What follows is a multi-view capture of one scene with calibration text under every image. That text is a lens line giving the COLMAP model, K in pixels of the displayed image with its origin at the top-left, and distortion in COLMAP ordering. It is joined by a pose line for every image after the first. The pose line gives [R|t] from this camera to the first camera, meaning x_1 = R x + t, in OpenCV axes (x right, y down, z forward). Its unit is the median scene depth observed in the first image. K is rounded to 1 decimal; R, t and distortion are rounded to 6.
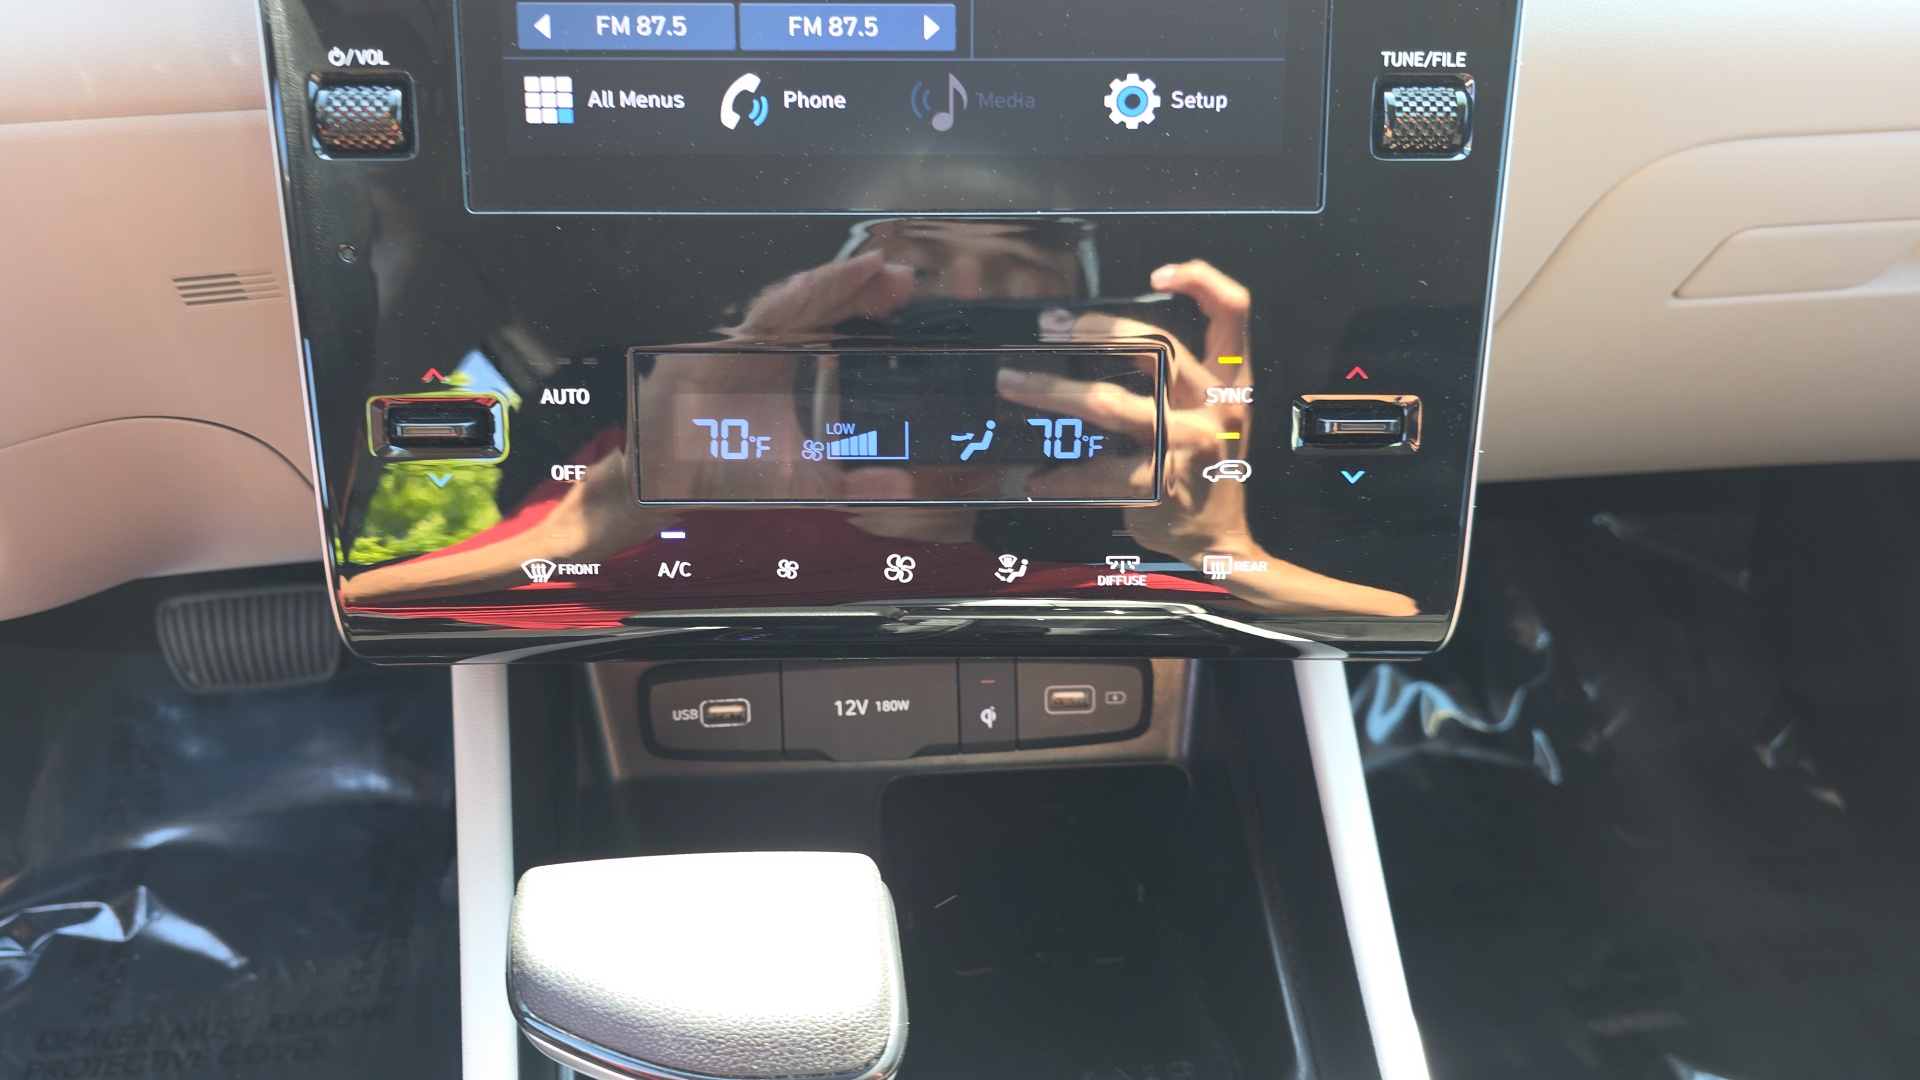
lens RADIAL K [[1242.2, 0, 942.9], [0, 1242.2, 555.8], [0, 0, 1]] dist [0.038325, -0.087856]
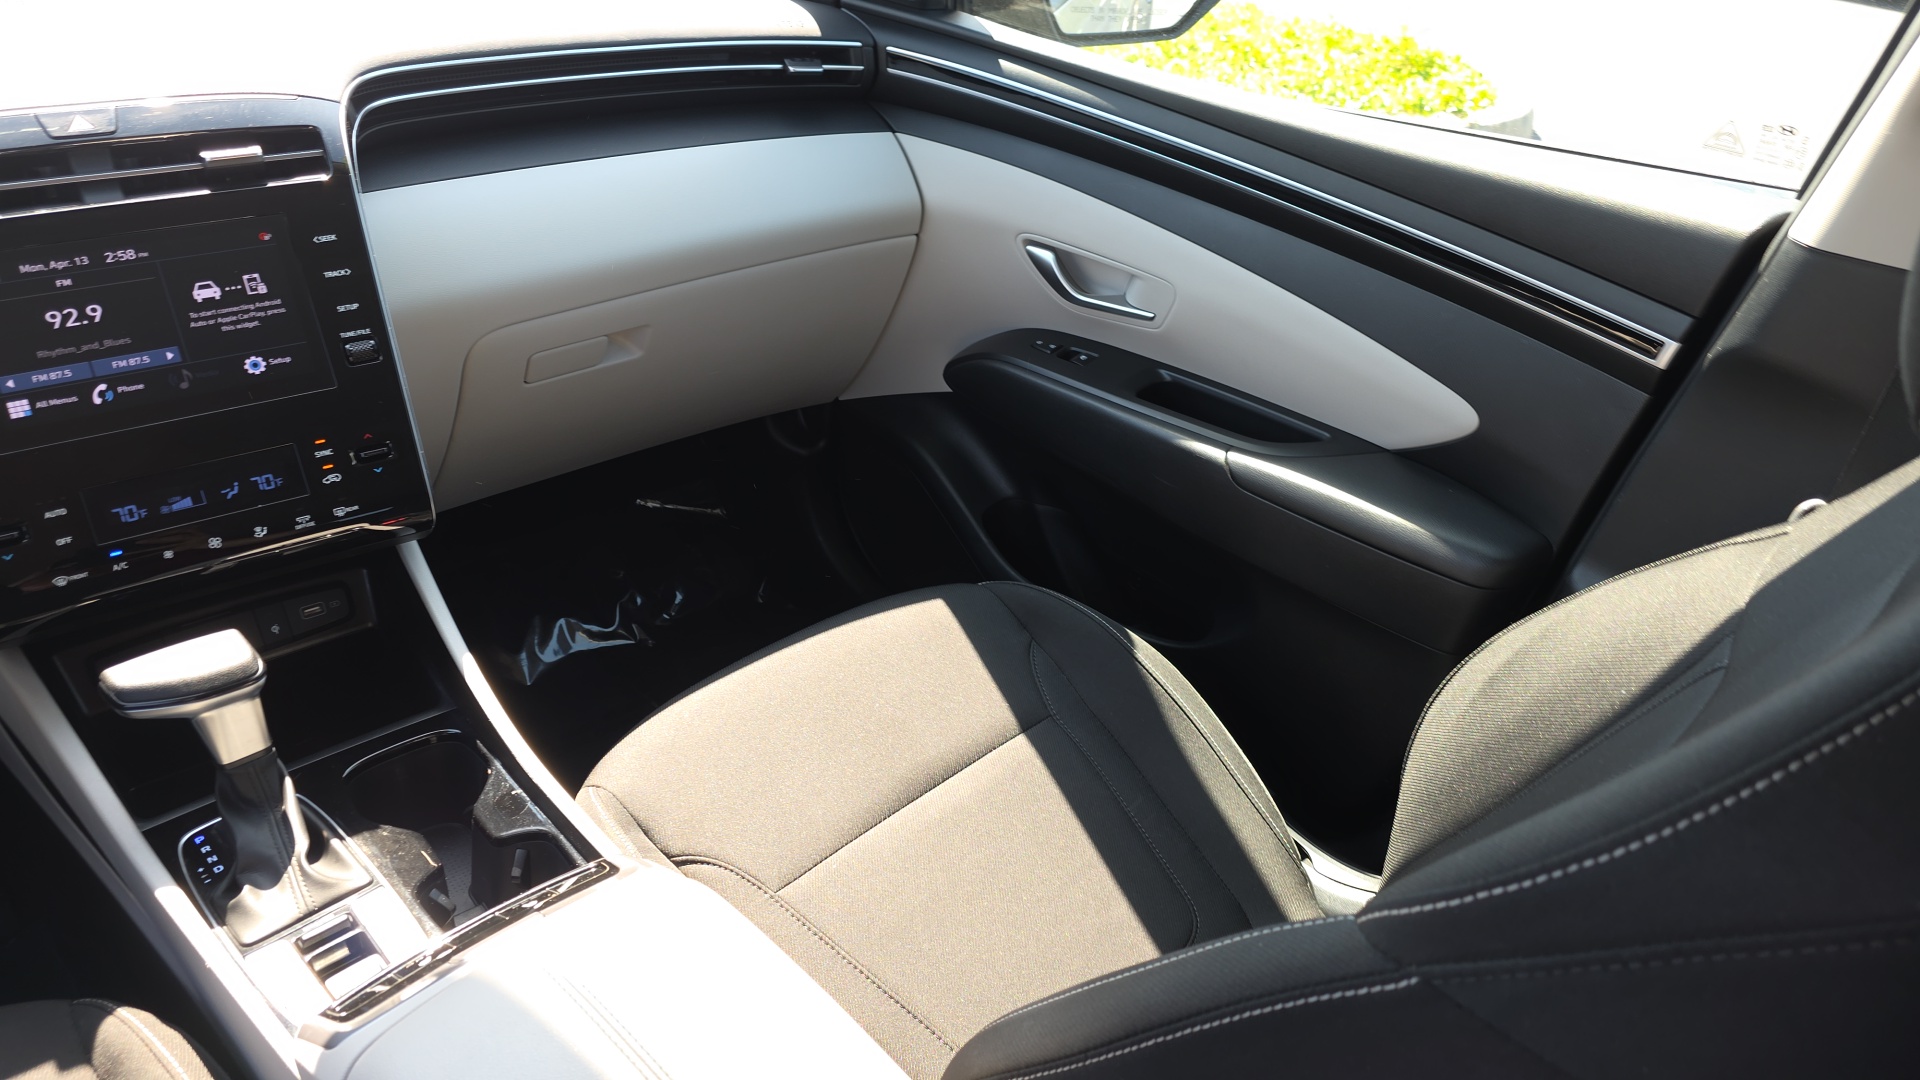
lens RADIAL K [[1287.7, 0, 960.5], [0, 1287.7, 517.3], [0, 0, 1]] dist [0.019134, -0.028350]
pose [[0.808328, -0.263805, 0.526320, -0.199183], [0.319384, 0.947497, -0.015604, 0.548230], [-0.494571, 0.180711, 0.850143, -2.326181]]
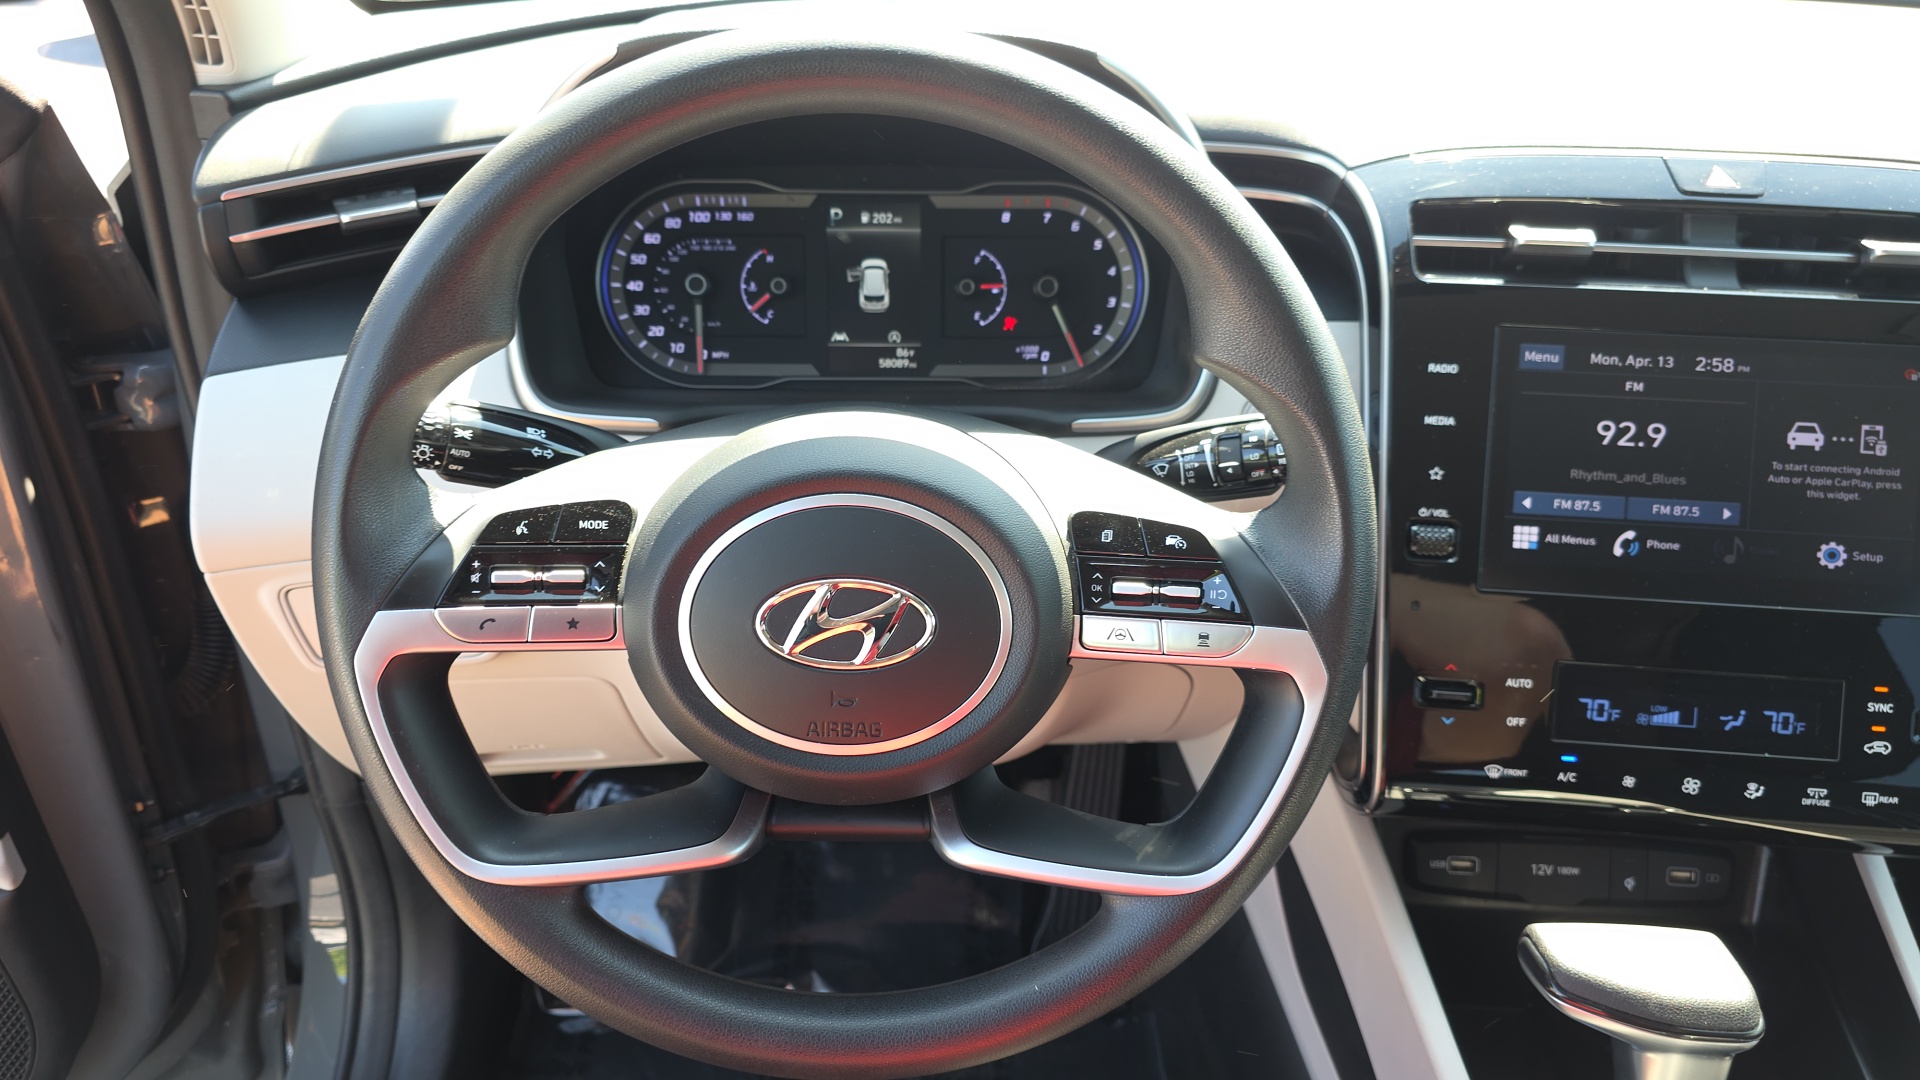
lens RADIAL K [[1303.6, 0, 946.9], [0, 1303.6, 560.3], [0, 0, 1]] dist [0.070062, -0.098637]
pose [[0.991873, 0.063830, -0.110062, -1.001632], [-0.079204, 0.986763, -0.141511, 0.047326], [0.099572, 0.149078, 0.983799, -1.179774]]
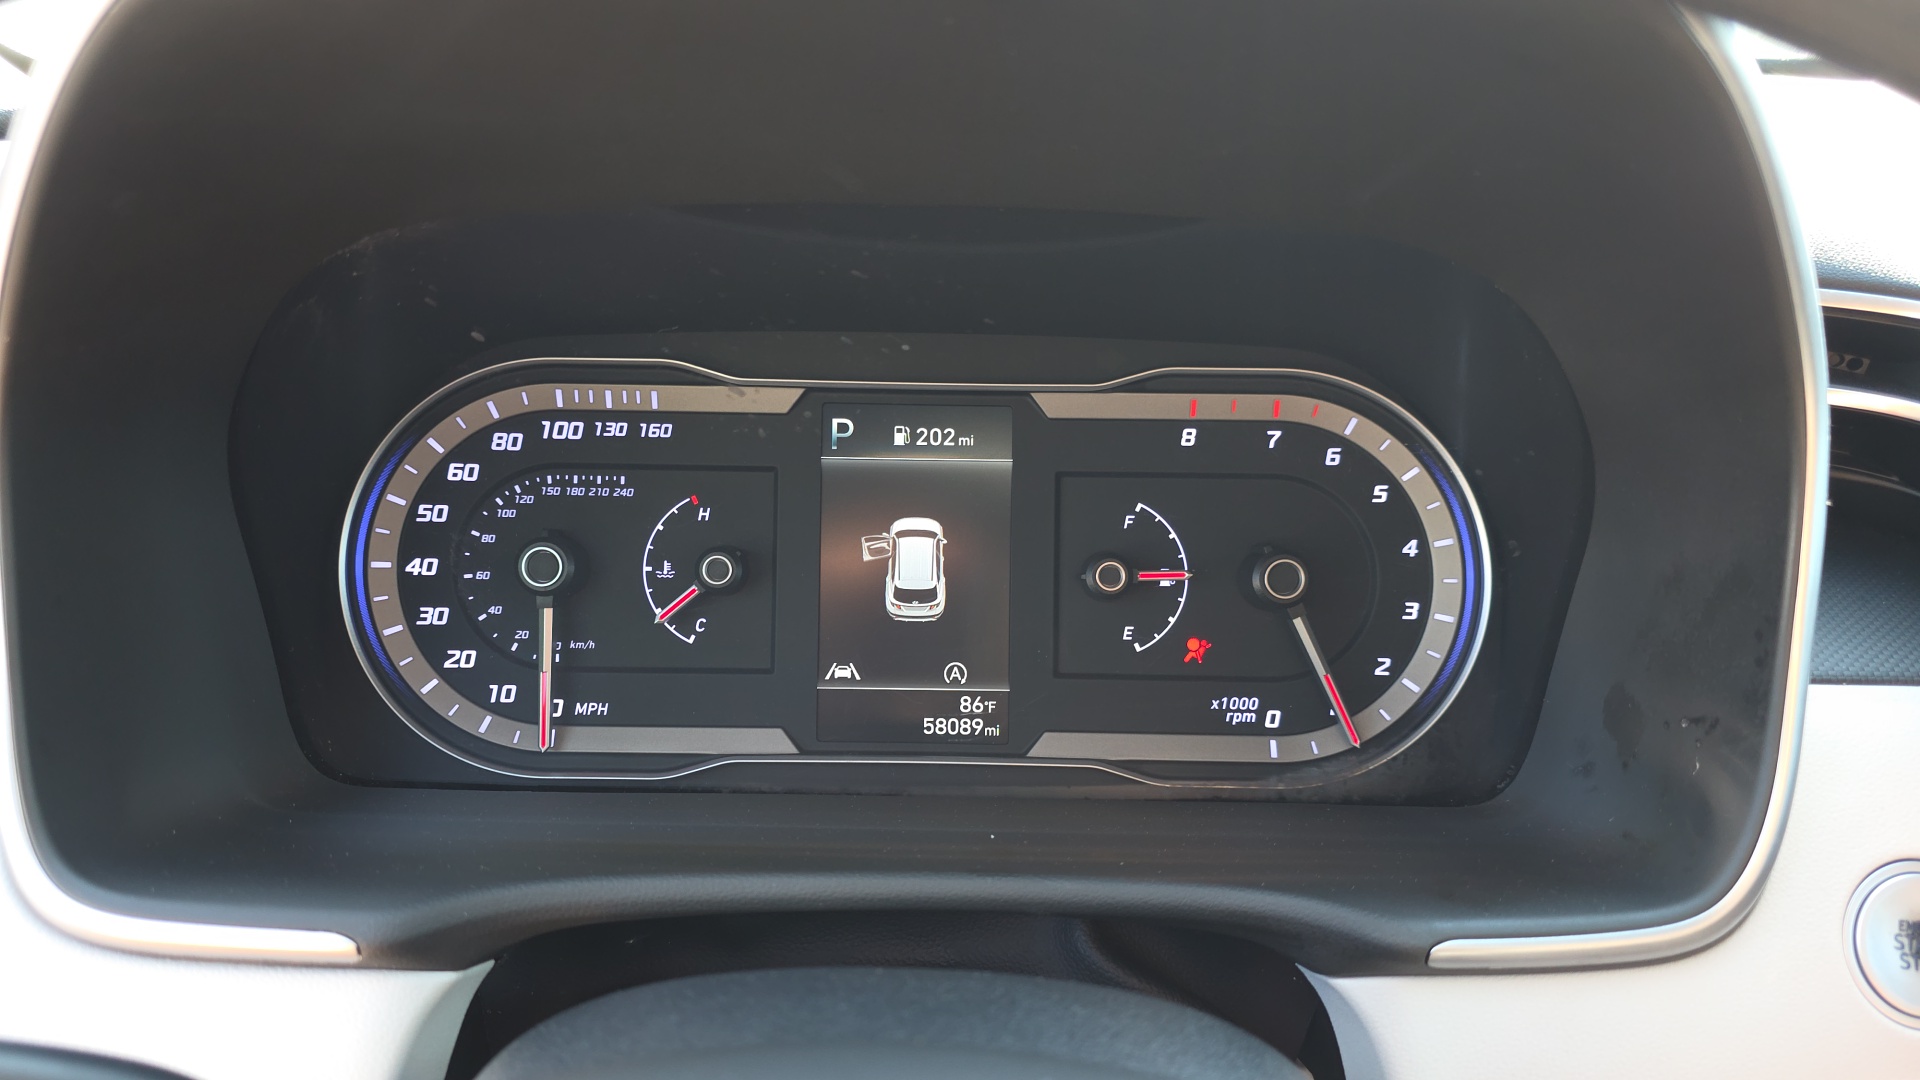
lens RADIAL K [[1301.5, 0, 935.9], [0, 1301.5, 536.8], [0, 0, 1]] dist [0.081014, -0.227492]
pose [[0.988823, 0.055756, -0.138275, -1.269666], [-0.097122, 0.944553, -0.313666, -0.475148], [0.113119, 0.323589, 0.939412, 0.067822]]
